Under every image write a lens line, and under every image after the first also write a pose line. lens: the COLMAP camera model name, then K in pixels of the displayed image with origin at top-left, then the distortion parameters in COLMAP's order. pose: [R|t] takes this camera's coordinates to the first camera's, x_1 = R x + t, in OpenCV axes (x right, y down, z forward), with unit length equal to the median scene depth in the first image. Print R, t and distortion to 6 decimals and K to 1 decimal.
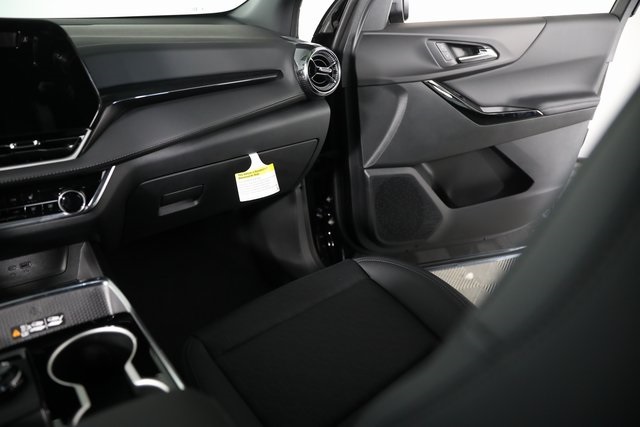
lens RADIAL K [[436.3, 0, 318.2], [0, 436.3, 212.2], [0, 0, 1]] dist [-0.100739, 0.072519]
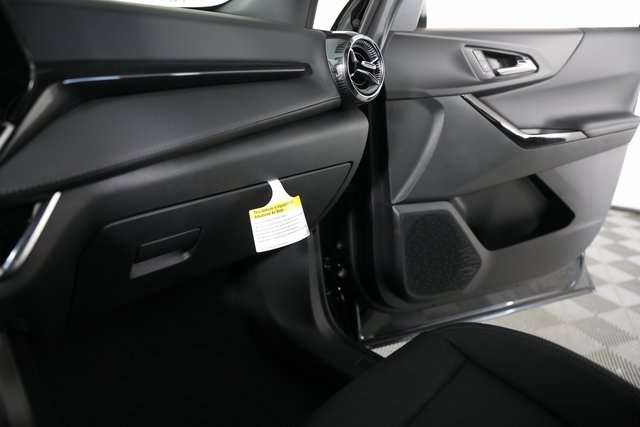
lens RADIAL K [[436.3, 0, 323.7], [0, 436.3, 212.1], [0, 0, 1]] dist [-0.100739, 0.072519]
pose [[0.991292, -0.026757, 0.128935, -0.129758], [0.040714, 0.993440, -0.106859, -0.007945], [-0.125230, 0.111178, 0.985879, 0.261731]]
